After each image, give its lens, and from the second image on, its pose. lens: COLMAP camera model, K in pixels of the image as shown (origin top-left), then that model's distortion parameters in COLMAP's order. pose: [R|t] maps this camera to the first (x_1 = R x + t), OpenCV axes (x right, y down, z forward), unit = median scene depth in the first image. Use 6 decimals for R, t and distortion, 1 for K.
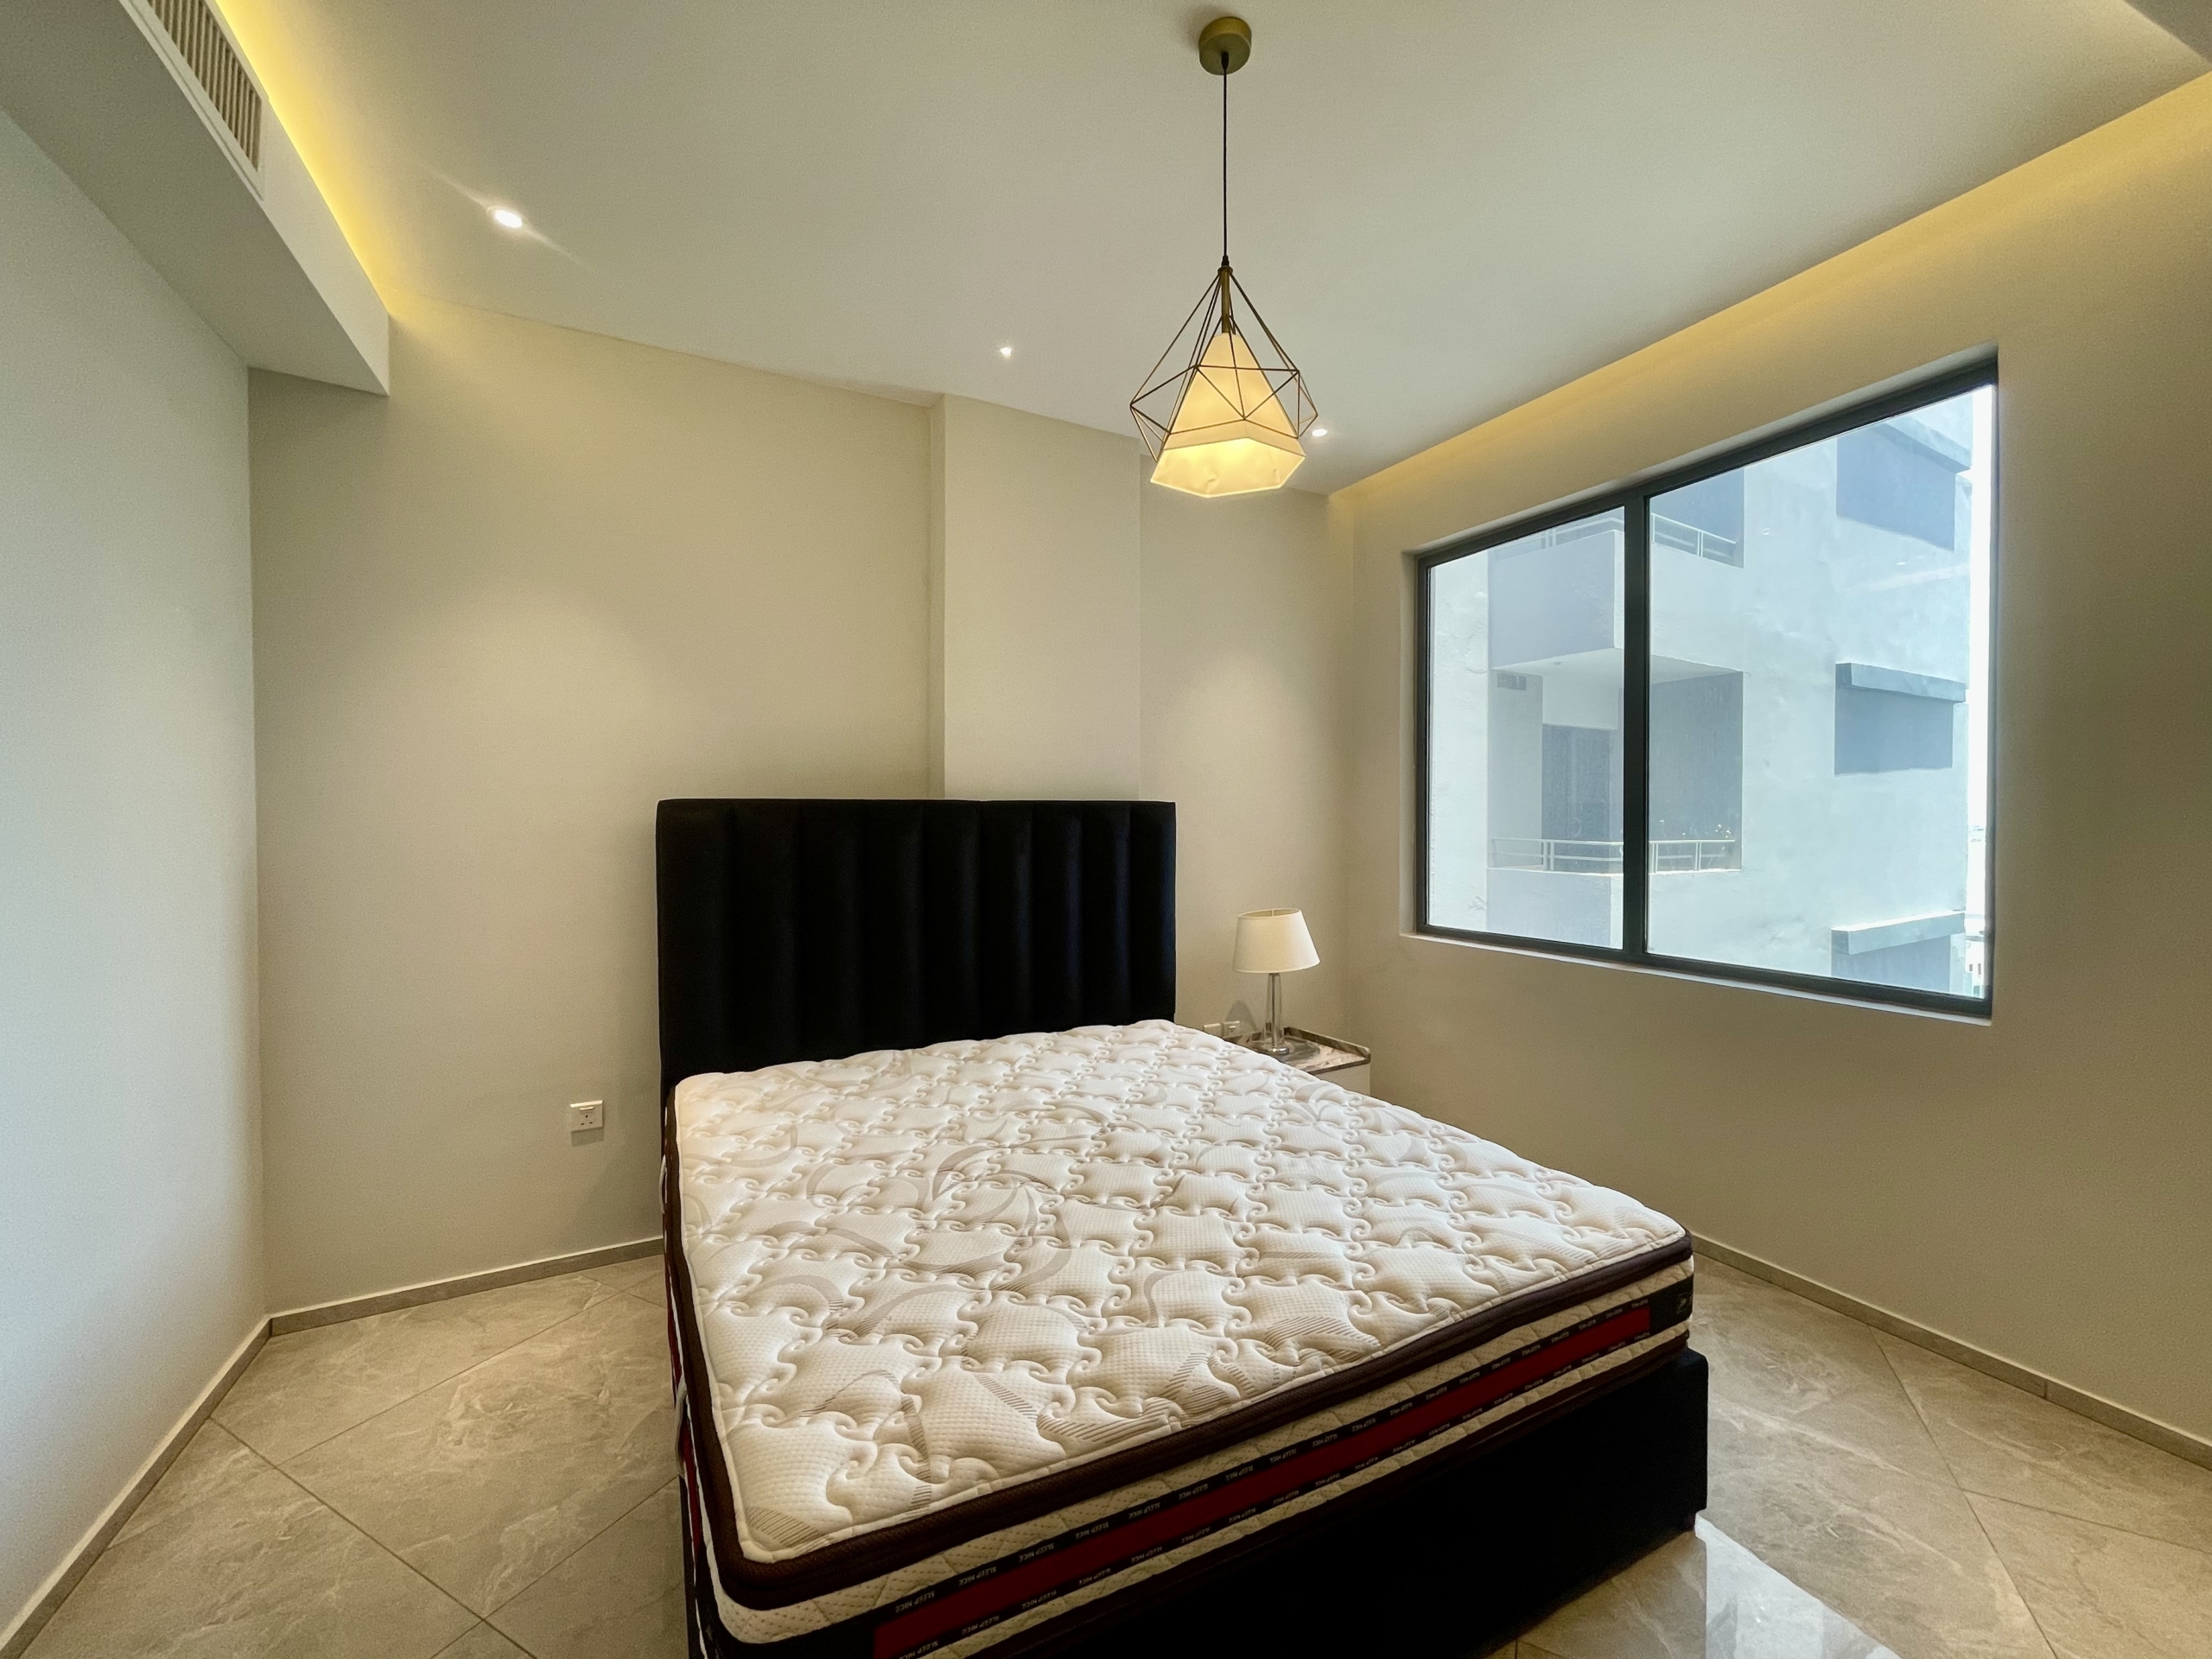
lens RADIAL K [[893.0, 0, 1100.7], [0, 893.0, 827.9], [0, 0, 1]] dist [-0.007050, 0.000103]
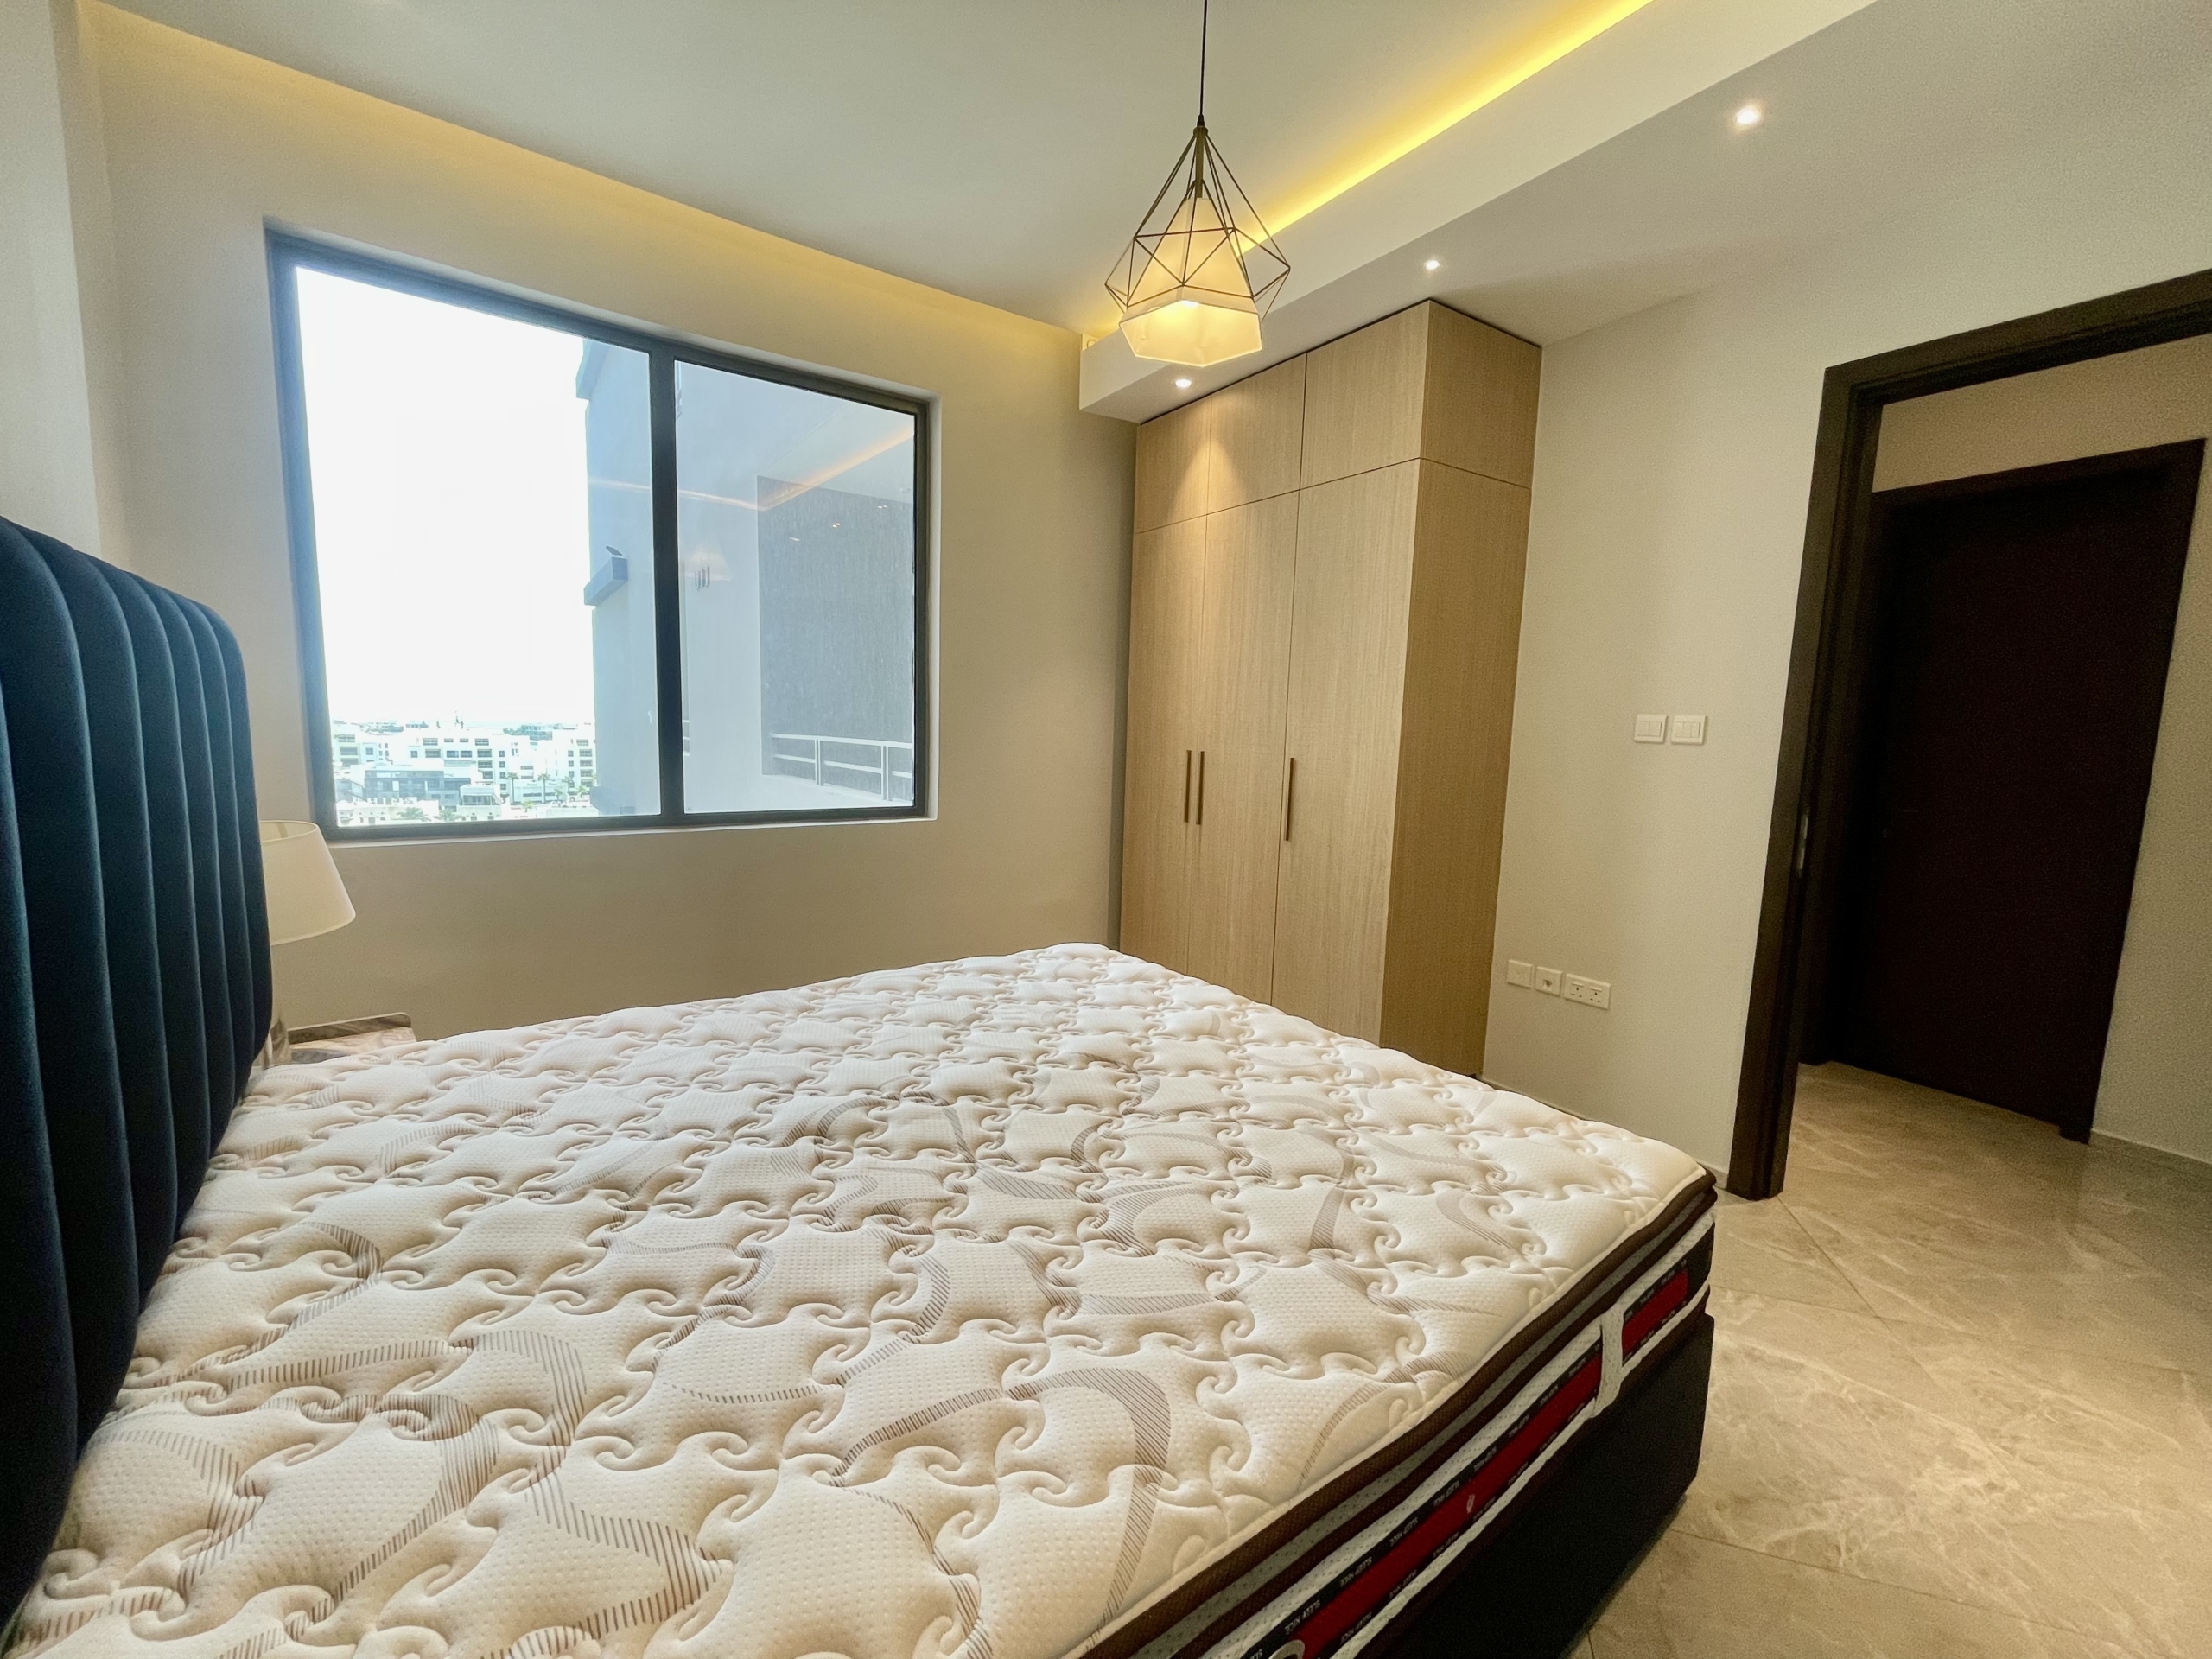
lens RADIAL K [[893.0, 0, 1100.7], [0, 893.0, 827.9], [0, 0, 1]] dist [-0.007050, 0.000103]
pose [[-0.175472, -0.119506, 0.977204, -0.631436], [-0.018177, 0.992829, 0.118152, 0.029981], [-0.984317, 0.002969, -0.176386, 0.883568]]
